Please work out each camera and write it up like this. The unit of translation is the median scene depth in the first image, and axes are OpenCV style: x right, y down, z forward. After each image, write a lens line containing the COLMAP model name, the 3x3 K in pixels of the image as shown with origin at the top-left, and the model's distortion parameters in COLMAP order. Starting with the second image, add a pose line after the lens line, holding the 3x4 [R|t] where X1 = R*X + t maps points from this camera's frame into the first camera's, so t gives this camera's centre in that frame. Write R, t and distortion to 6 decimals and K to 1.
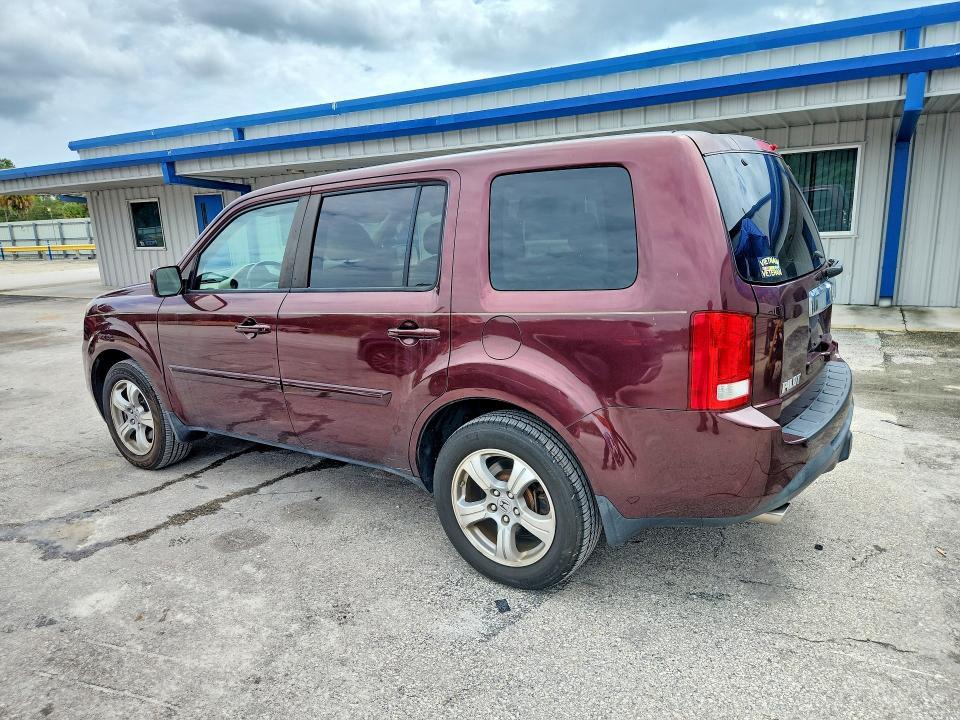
lens RADIAL K [[711.6, 0, 480.0], [0, 711.6, 360.0], [0, 0, 1]] dist [-0.004484, -0.006719]
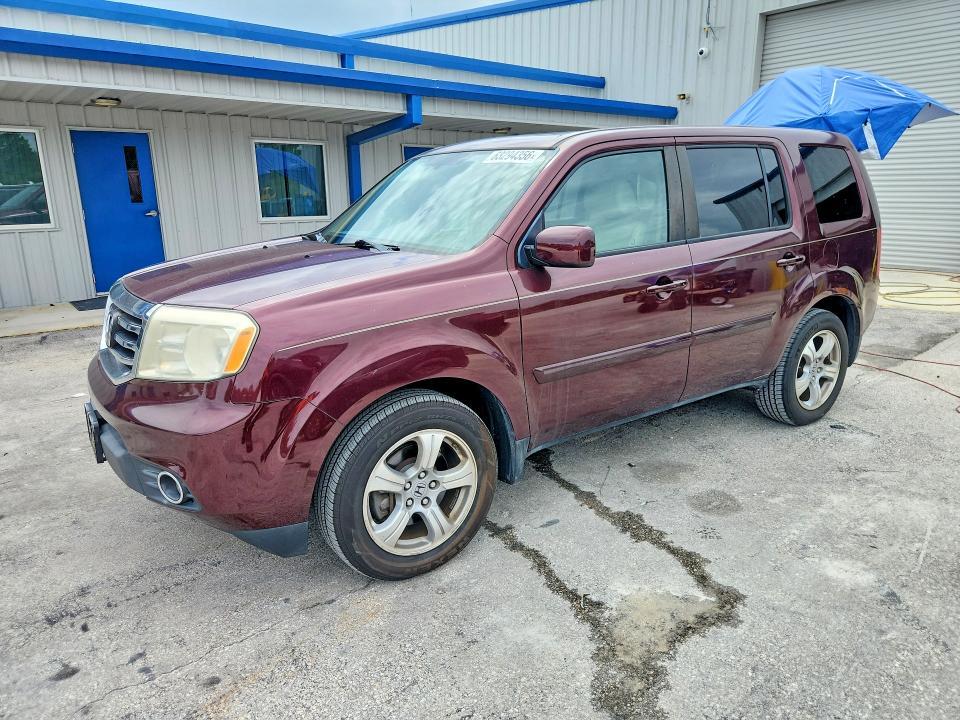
lens RADIAL K [[664.0, 0, 480.0], [0, 664.0, 360.0], [0, 0, 1]] dist [0.013293, 0.000906]
pose [[0.338629, -0.218108, 0.915292, -1.189906], [0.188422, 0.968778, 0.161143, -0.152181], [-0.921861, 0.117893, 0.369153, 0.864522]]
